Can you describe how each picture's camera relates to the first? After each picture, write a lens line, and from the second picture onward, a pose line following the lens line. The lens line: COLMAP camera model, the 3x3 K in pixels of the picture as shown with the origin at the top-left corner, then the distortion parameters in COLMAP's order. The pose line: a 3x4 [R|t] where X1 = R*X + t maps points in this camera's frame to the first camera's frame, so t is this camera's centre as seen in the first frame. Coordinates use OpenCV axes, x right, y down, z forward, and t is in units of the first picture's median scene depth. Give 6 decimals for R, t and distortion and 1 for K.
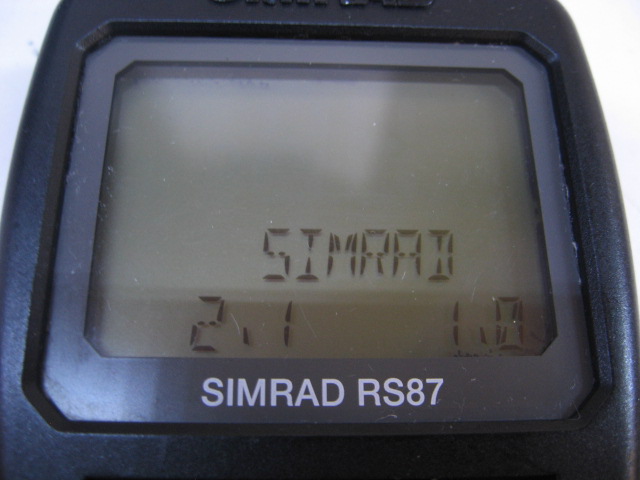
lens RADIAL K [[674.9, 0, 323.6], [0, 674.9, 229.3], [0, 0, 1]] dist [-0.093223, 0.000000]
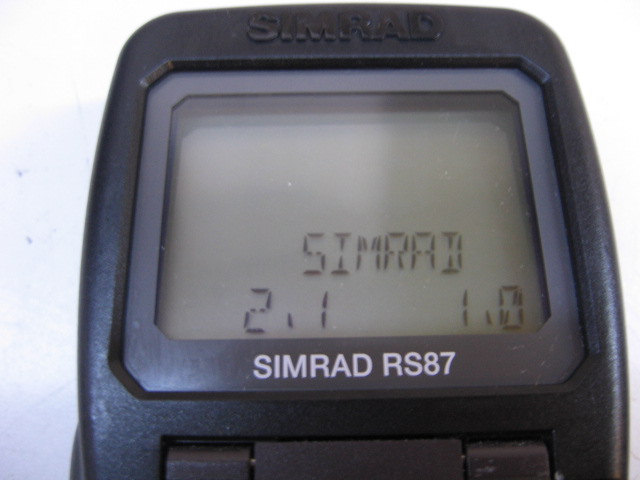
lens RADIAL K [[674.9, 0, 331.3], [0, 674.9, 237.8], [0, 0, 1]] dist [-0.093223, 0.000000]
pose [[0.998629, -0.027492, -0.044541, 0.018240], [0.026914, 0.999546, -0.013528, 0.030125], [0.044893, 0.012311, 0.998916, -0.206336]]
